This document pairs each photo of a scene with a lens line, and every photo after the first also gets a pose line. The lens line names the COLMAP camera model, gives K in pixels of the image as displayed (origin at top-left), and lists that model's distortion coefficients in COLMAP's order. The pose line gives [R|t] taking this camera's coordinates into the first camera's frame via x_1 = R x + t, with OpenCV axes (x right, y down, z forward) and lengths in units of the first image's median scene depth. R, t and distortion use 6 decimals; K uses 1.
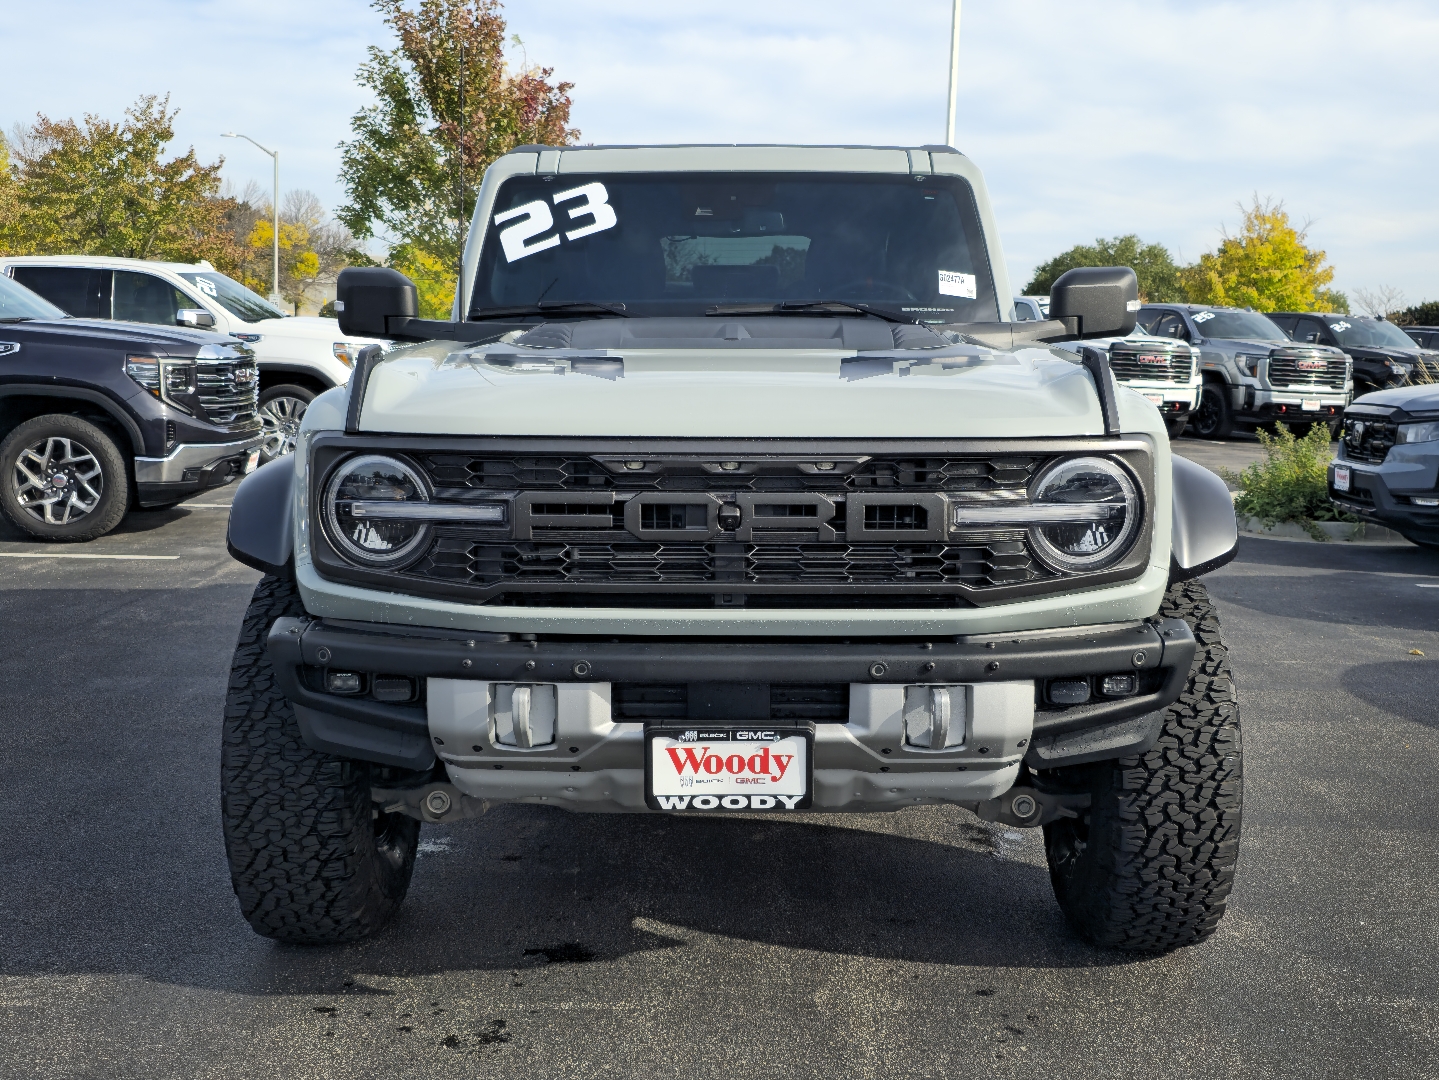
lens RADIAL K [[1652.9, 0, 748.1], [0, 1652.9, 518.5], [0, 0, 1]] dist [0.170467, -0.496723]
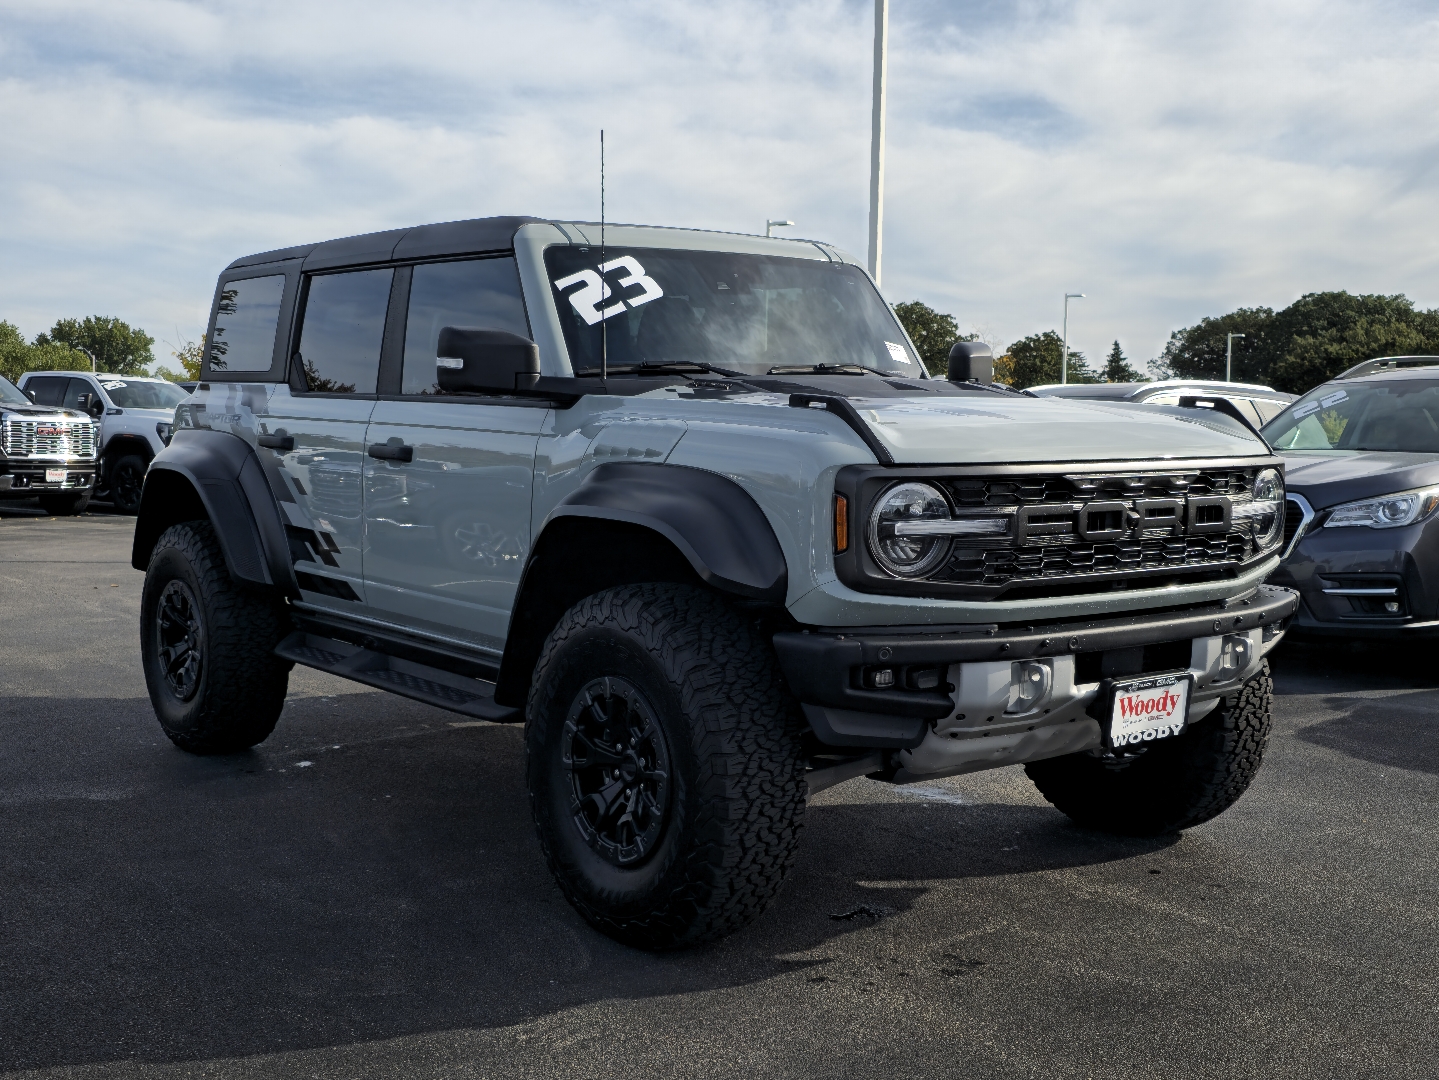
lens RADIAL K [[1587.3, 0, 741.0], [0, 1587.3, 548.4], [0, 0, 1]] dist [0.162561, -0.399034]
pose [[0.796536, -0.053900, 0.602184, -1.019937], [0.072121, 0.997377, -0.006126, 0.007423], [-0.600274, 0.048310, 0.798334, 0.170822]]
